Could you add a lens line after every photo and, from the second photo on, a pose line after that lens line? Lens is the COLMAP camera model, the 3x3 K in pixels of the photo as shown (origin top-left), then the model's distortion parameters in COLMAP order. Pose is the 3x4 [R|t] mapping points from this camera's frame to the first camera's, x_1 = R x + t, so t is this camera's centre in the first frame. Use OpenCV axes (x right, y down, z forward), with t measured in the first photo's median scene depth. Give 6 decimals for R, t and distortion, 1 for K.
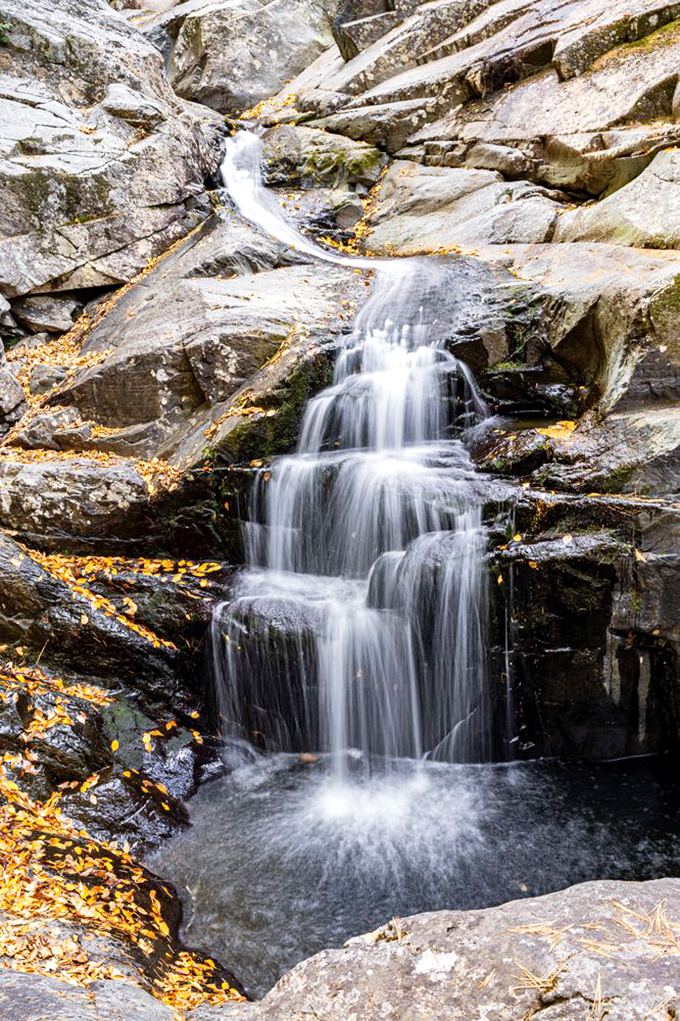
lens RADIAL K [[1019.2, 0, 340.0], [0, 1019.2, 510.5], [0, 0, 1]] dist [-0.000711, 0.018507]
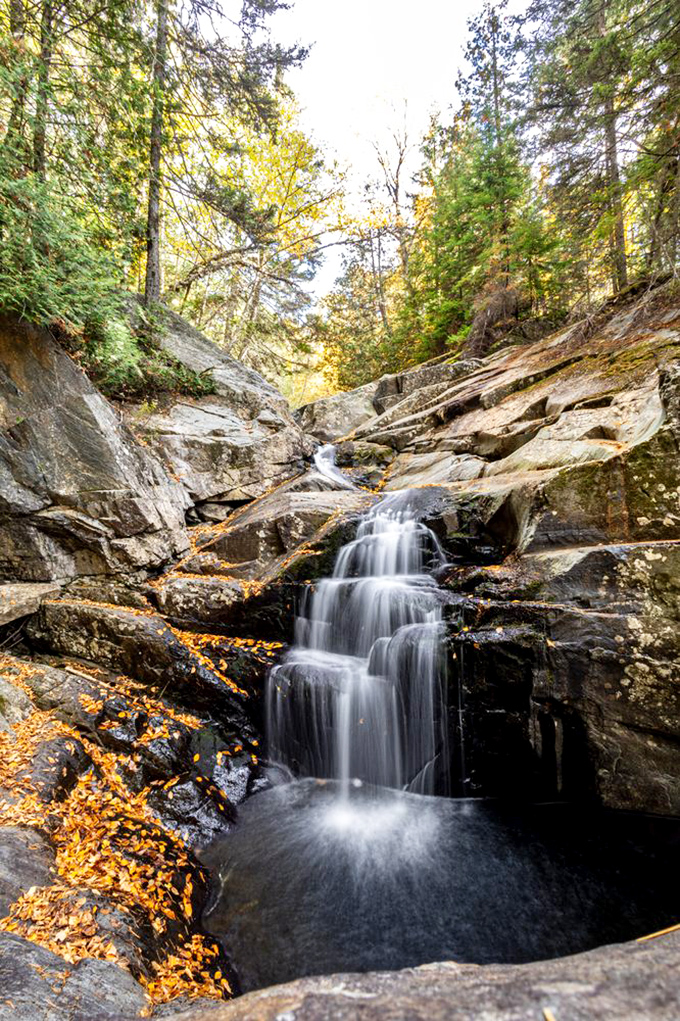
lens RADIAL K [[464.4, 0, 337.5], [0, 464.4, 512.0], [0, 0, 1]] dist [0.001454, -0.000505]
pose [[0.993558, 0.032892, -0.108446, 0.046665], [-0.066450, 0.944270, -0.322395, 0.089148], [0.091798, 0.327525, 0.940373, 0.238008]]
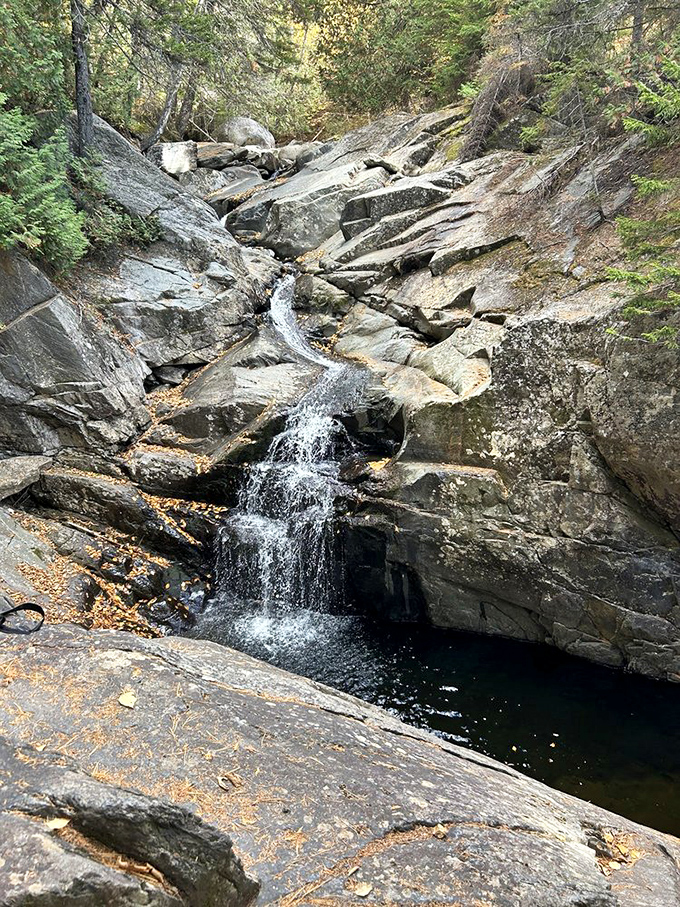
lens RADIAL K [[697.9, 0, 340.0], [0, 697.9, 453.5], [0, 0, 1]] dist [0.145324, -0.430279]
pose [[0.985978, 0.095487, -0.136860, 0.315267], [-0.092203, 0.995284, 0.030151, -0.131379], [0.139093, -0.017109, 0.990131, -0.442186]]
